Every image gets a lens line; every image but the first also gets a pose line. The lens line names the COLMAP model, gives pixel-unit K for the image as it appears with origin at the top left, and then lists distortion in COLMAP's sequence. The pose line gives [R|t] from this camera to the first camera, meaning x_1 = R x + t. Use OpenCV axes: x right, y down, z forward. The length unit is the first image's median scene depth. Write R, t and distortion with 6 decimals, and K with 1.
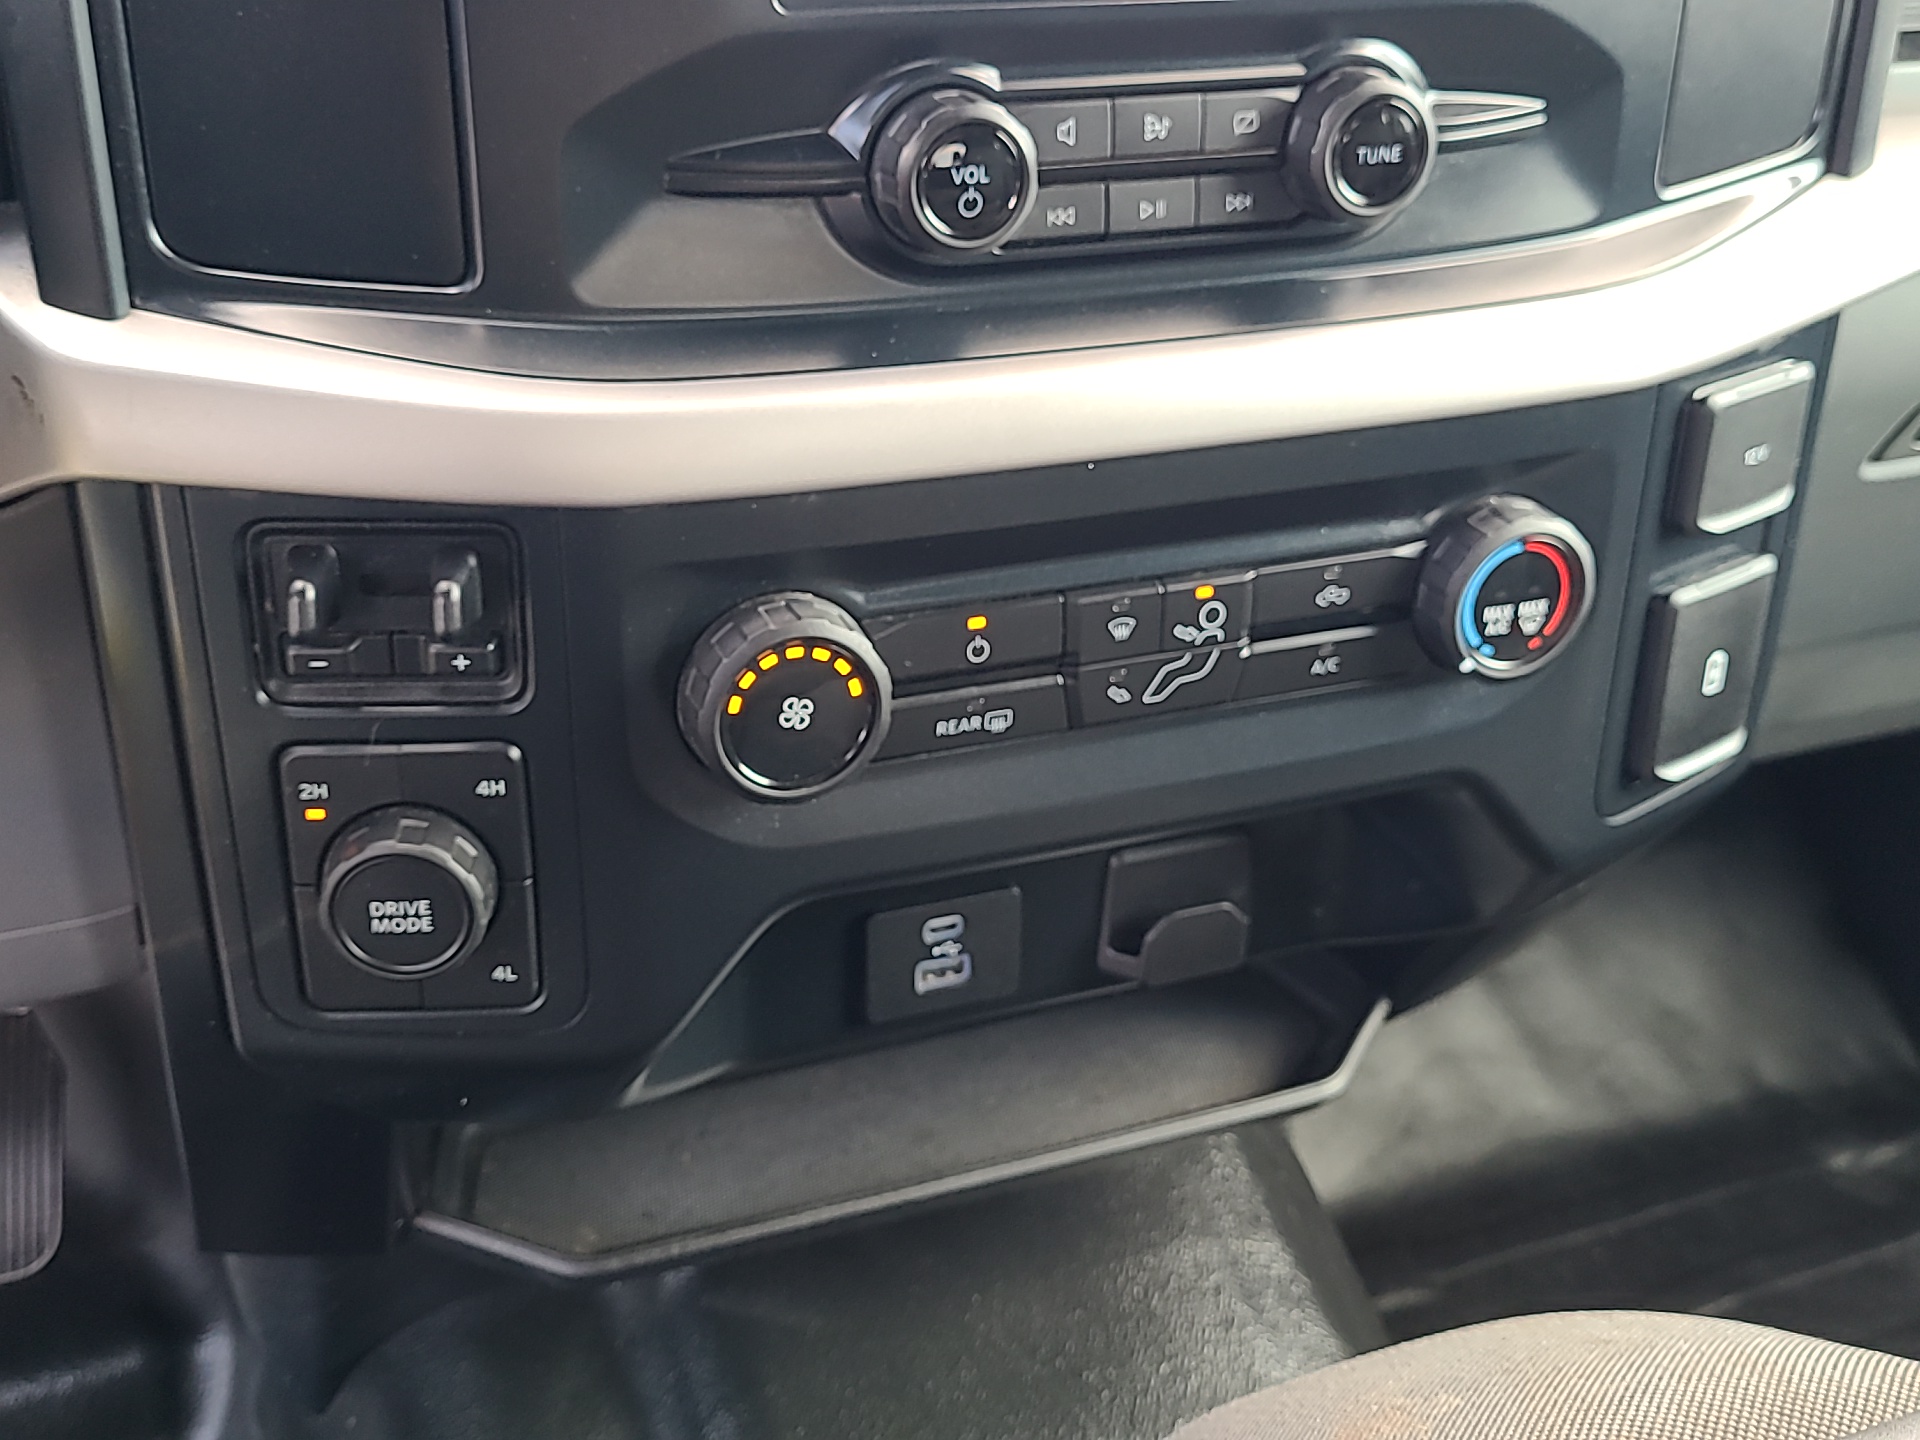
lens RADIAL K [[2218.8, 0, 932.0], [0, 2218.8, 719.8], [0, 0, 1]] dist [0.021103, -0.007282]
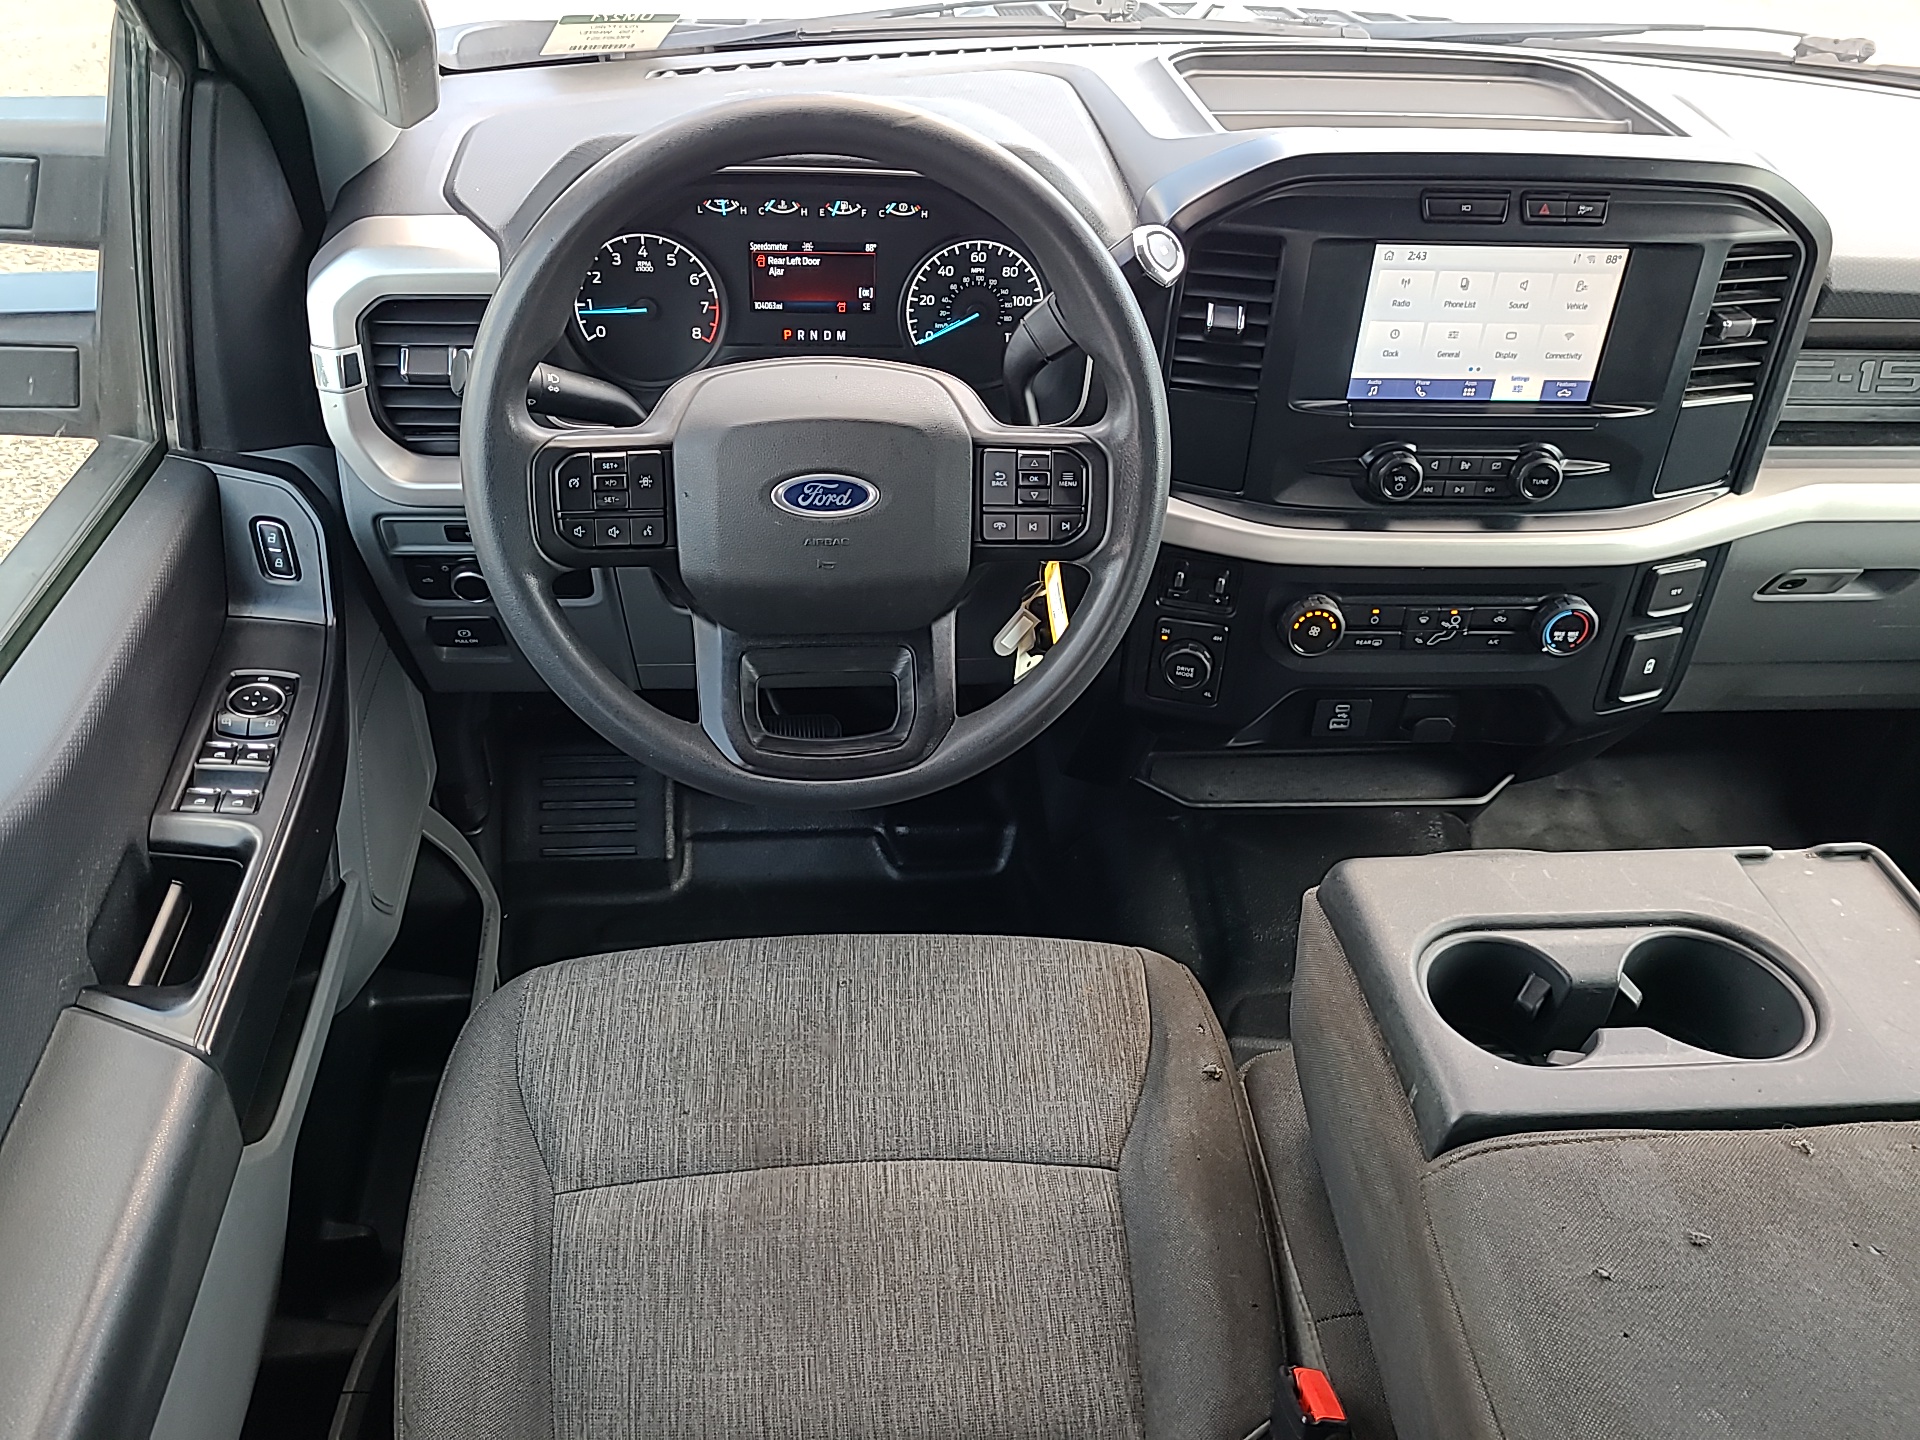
lens RADIAL K [[1457.5, 0, 915.9], [0, 1457.5, 725.2], [0, 0, 1]] dist [0.038168, -0.034623]
pose [[0.952619, 0.178184, -0.246510, -0.057450], [-0.153856, 0.981400, 0.114816, -0.021166], [0.262383, -0.071449, 0.962315, -1.114287]]
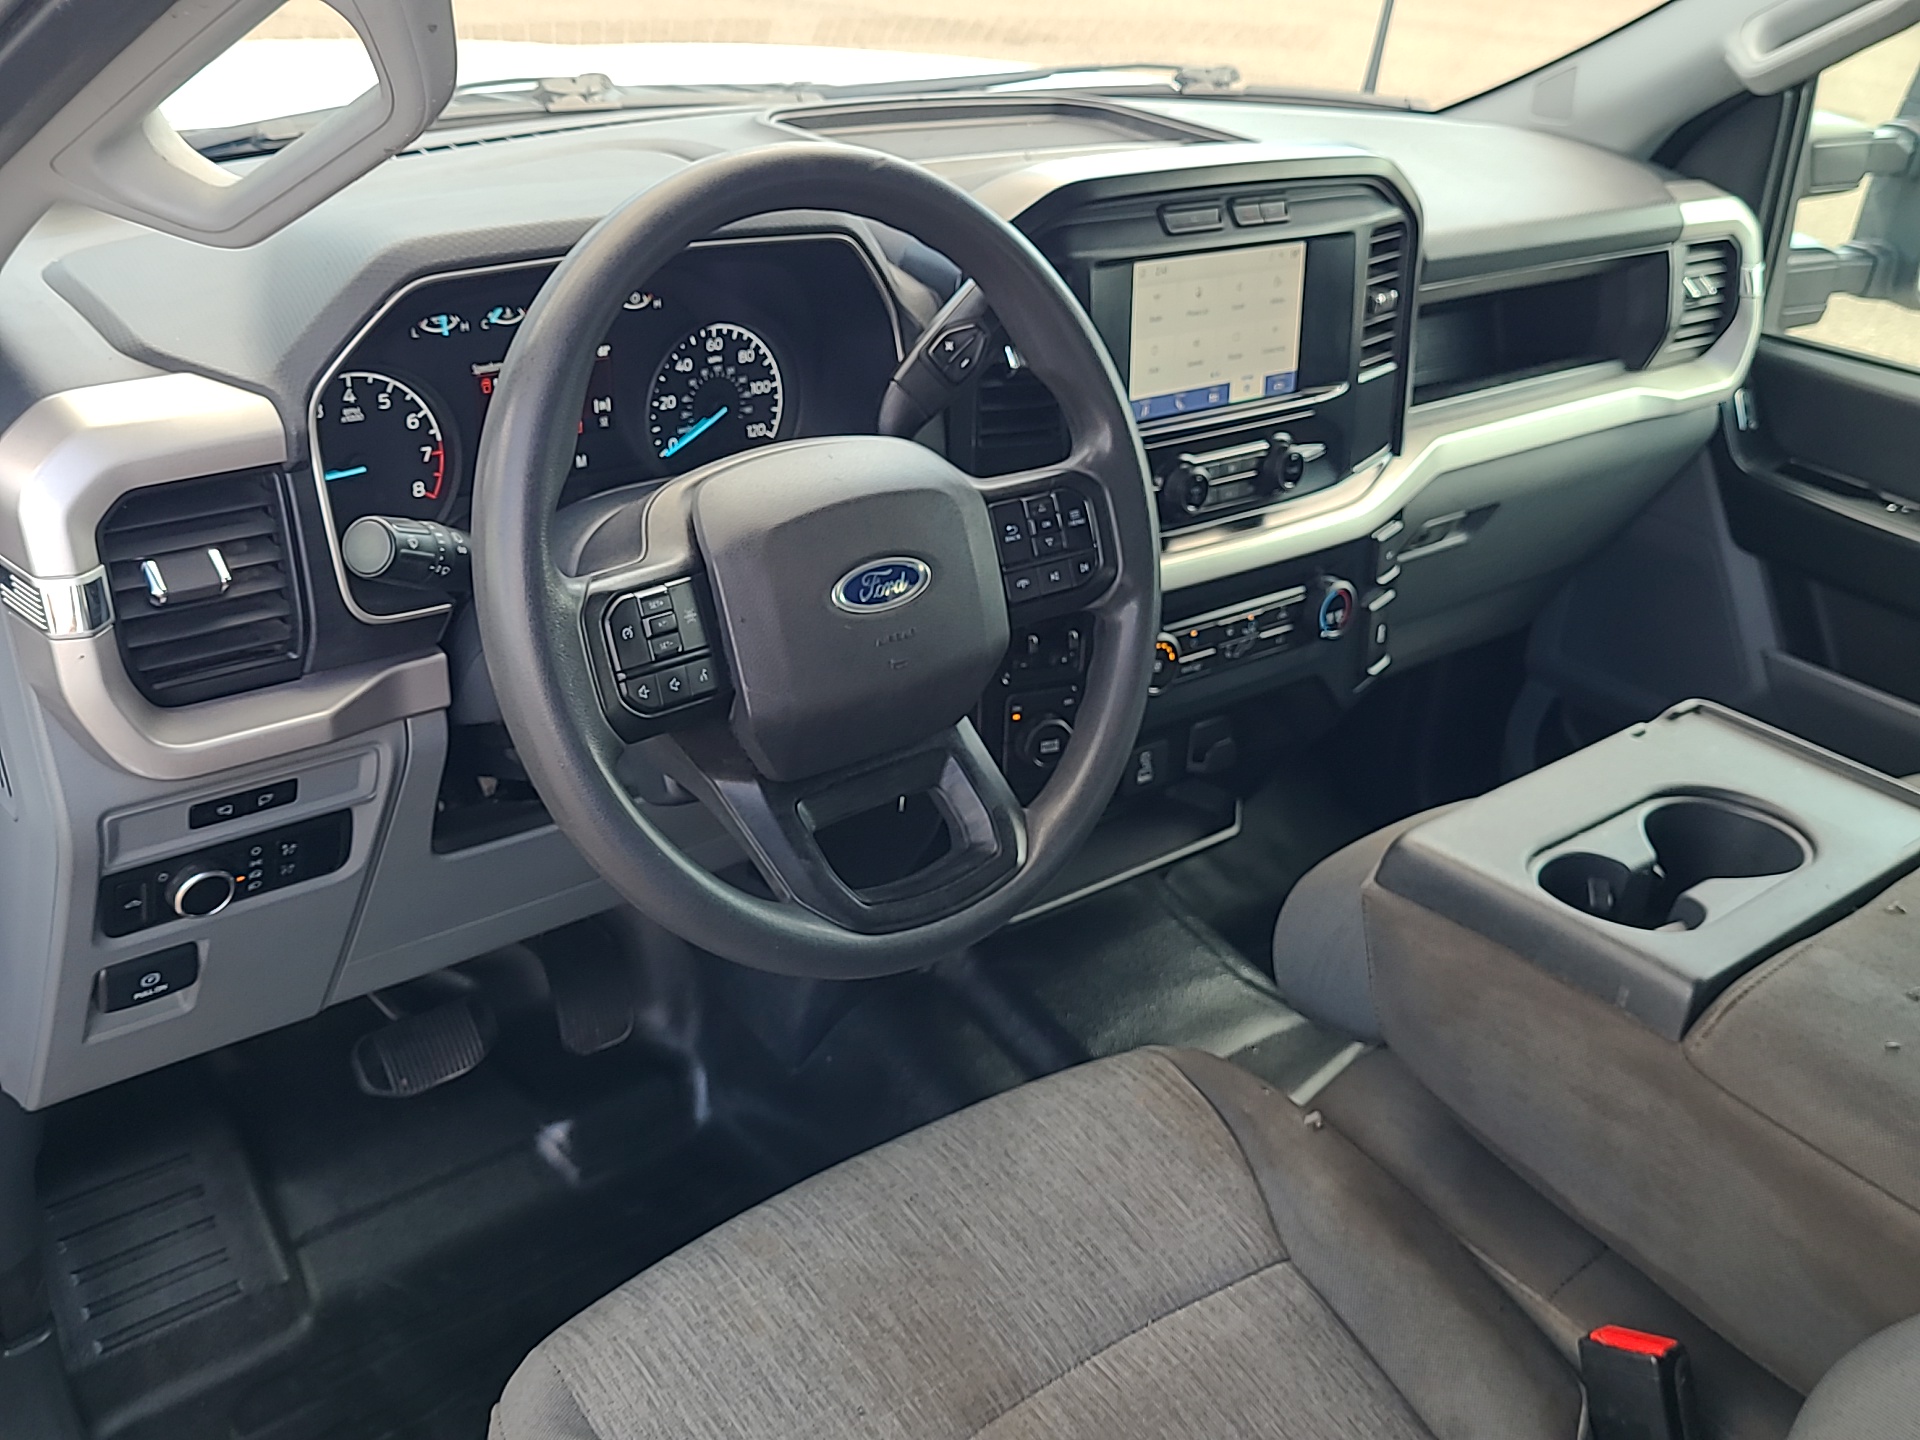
lens RADIAL K [[1892.6, 0, 960.0], [0, 1892.6, 720.0], [0, 0, 1]] dist [0.016071, 0.010831]
pose [[0.950435, -0.122286, 0.285867, -0.958874], [0.139627, 0.989355, -0.041009, 0.124694], [-0.277809, 0.078891, 0.957391, -1.273506]]
